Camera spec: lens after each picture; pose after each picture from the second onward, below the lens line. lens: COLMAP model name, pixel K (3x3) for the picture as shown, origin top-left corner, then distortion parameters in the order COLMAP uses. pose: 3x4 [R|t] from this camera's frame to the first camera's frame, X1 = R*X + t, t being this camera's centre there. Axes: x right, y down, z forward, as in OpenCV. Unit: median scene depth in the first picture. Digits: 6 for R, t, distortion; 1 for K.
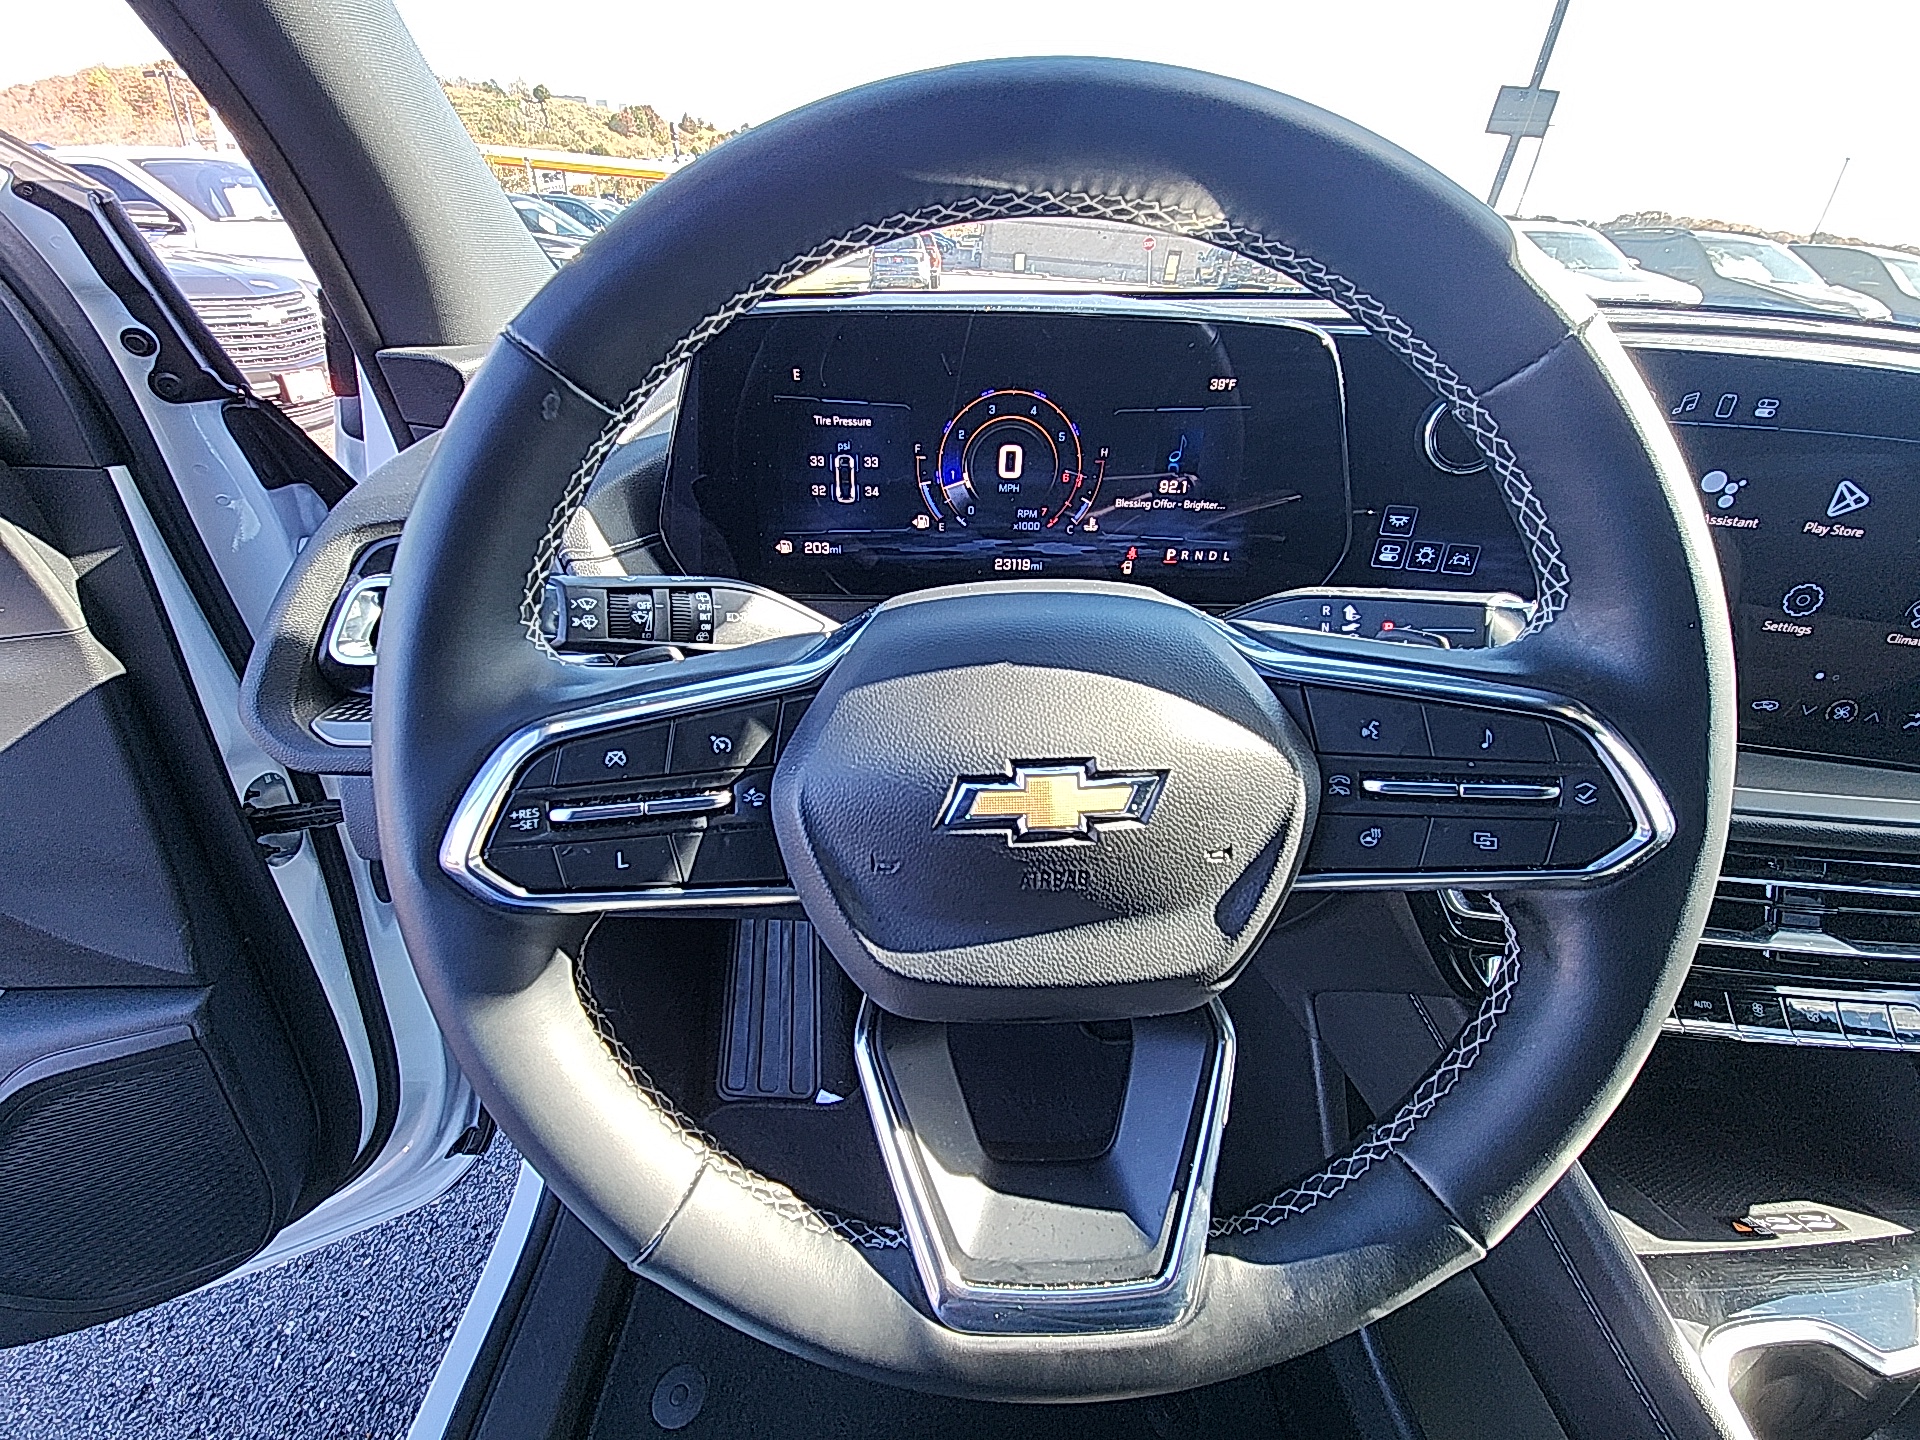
lens RADIAL K [[770.2, 0, 951.8], [0, 770.2, 706.1], [0, 0, 1]] dist [0.009315, -0.005409]
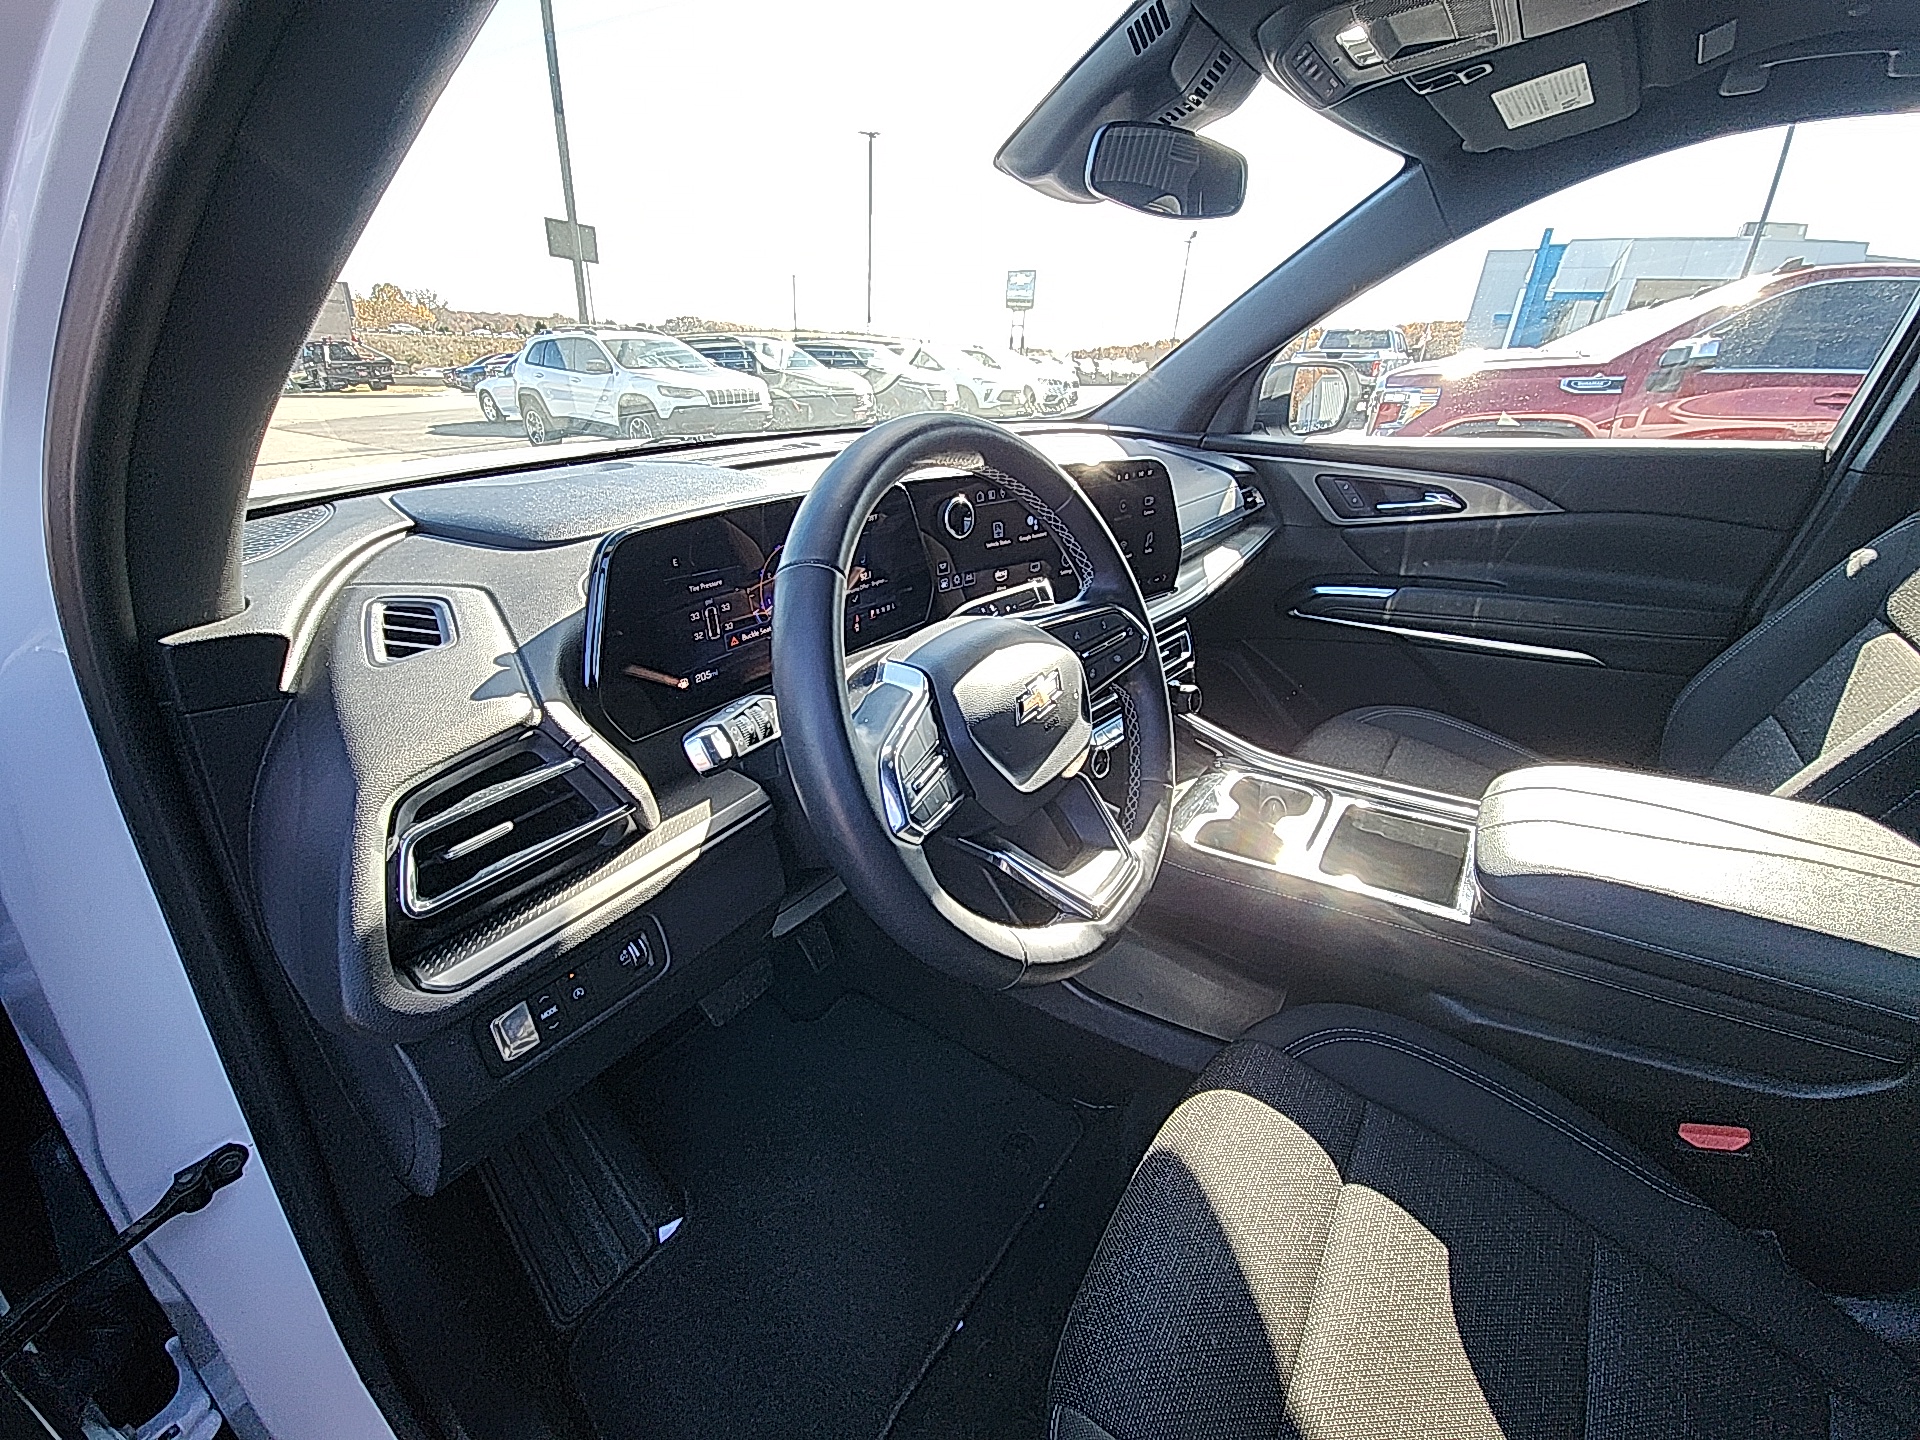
lens RADIAL K [[770.2, 0, 949.9], [0, 770.2, 702.0], [0, 0, 1]] dist [0.009315, -0.005409]
pose [[0.583005, -0.348632, 0.733867, -0.959960], [0.422560, 0.901590, 0.092616, -0.106289], [-0.693936, 0.256107, 0.672950, -0.227565]]
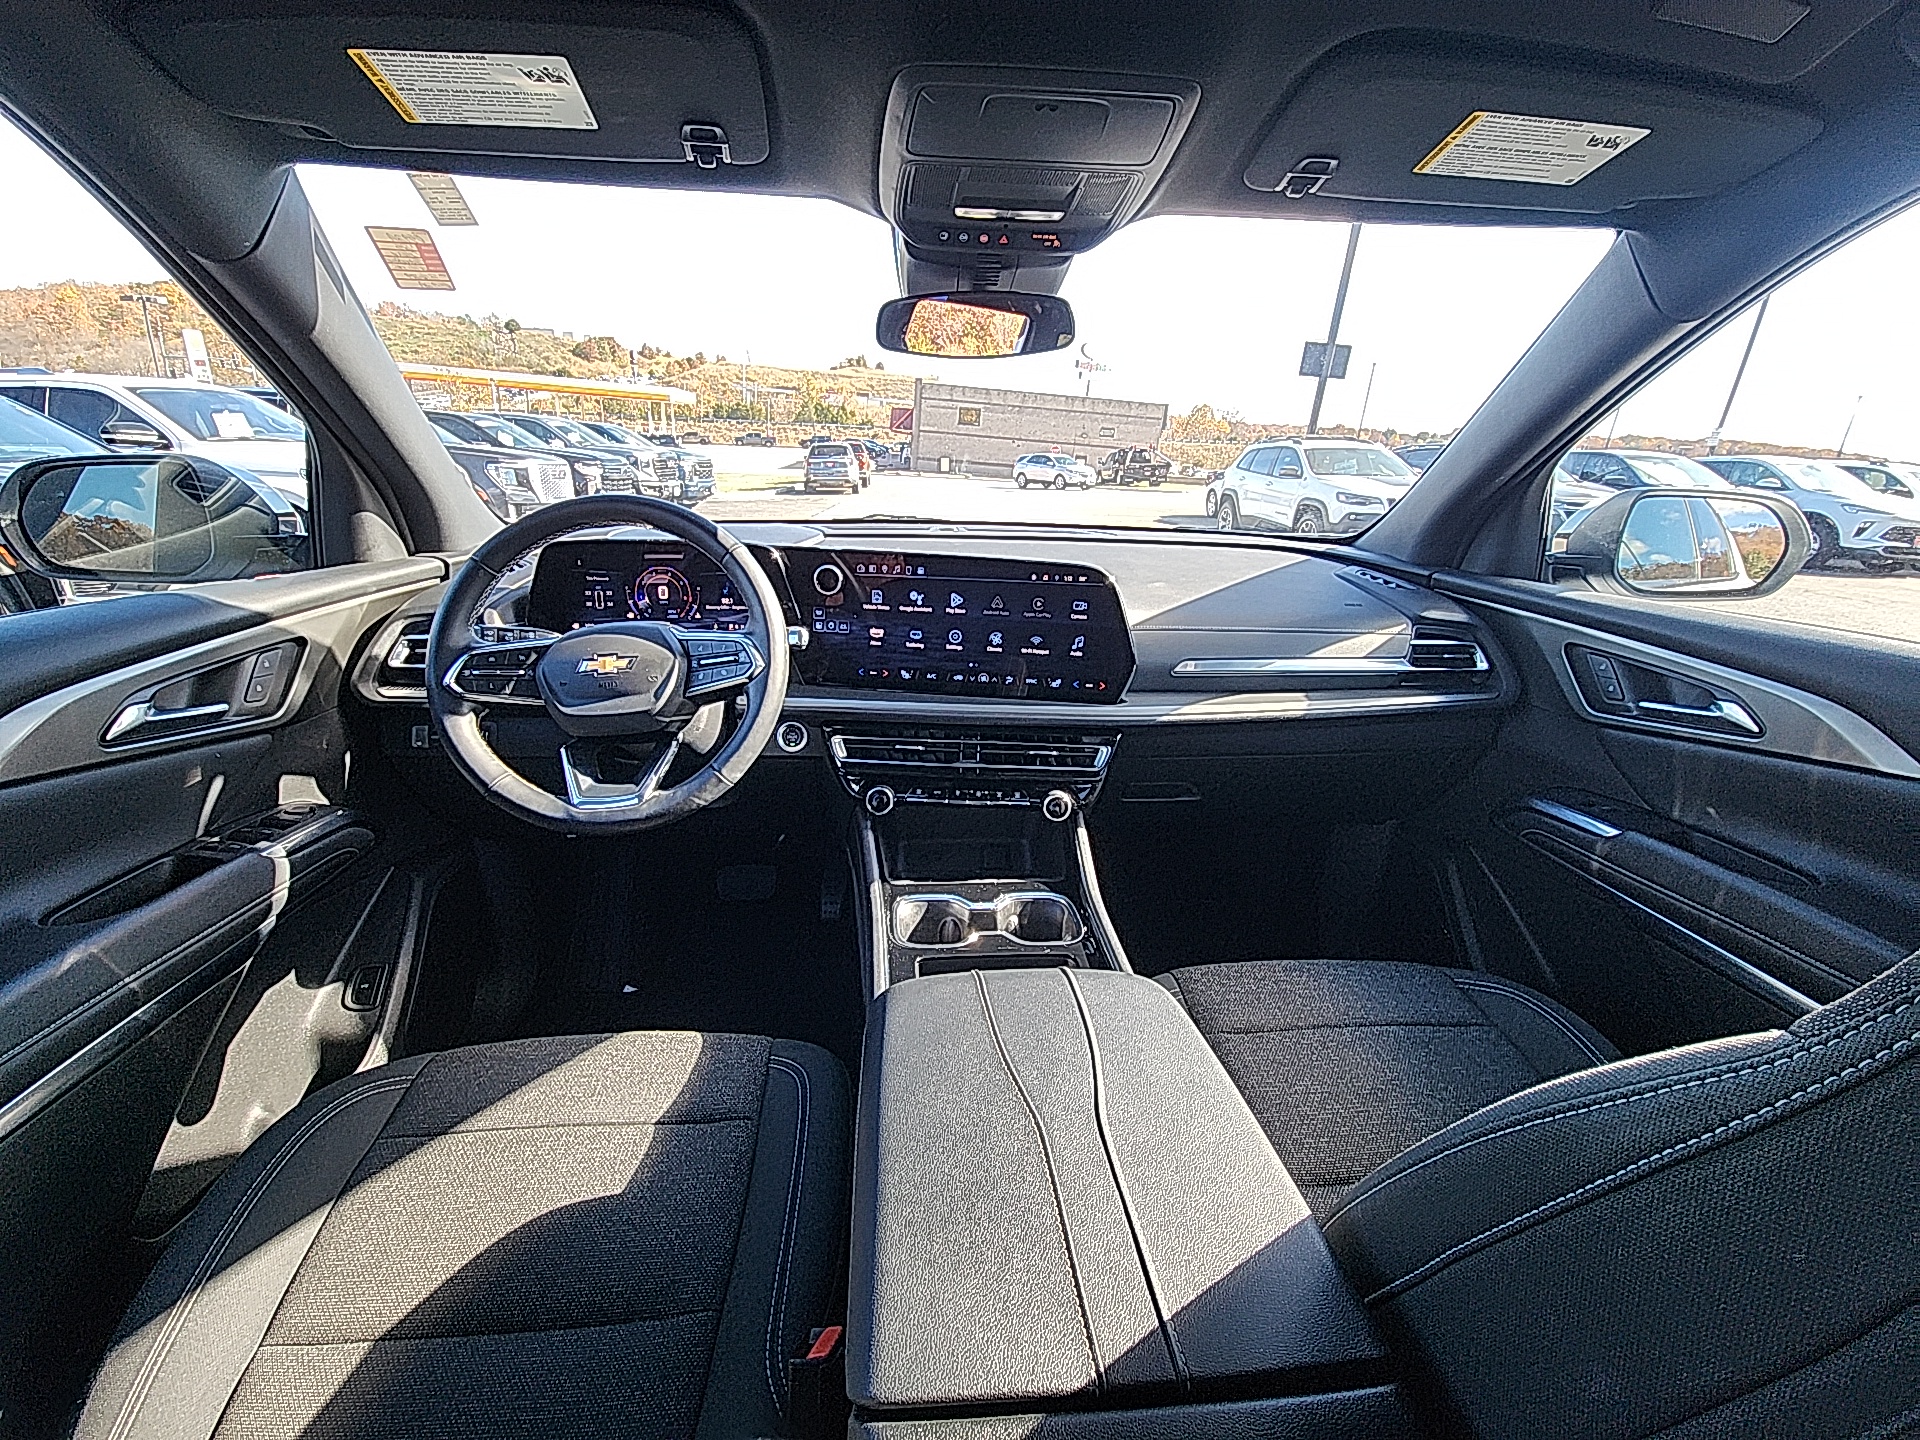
lens RADIAL K [[770.2, 0, 951.8], [0, 770.2, 699.9], [0, 0, 1]] dist [0.009315, -0.005409]
pose [[0.996803, -0.023155, 0.076467, 0.829616], [0.039630, 0.974340, -0.221564, 0.653456], [-0.069375, 0.223886, 0.972143, -1.526868]]
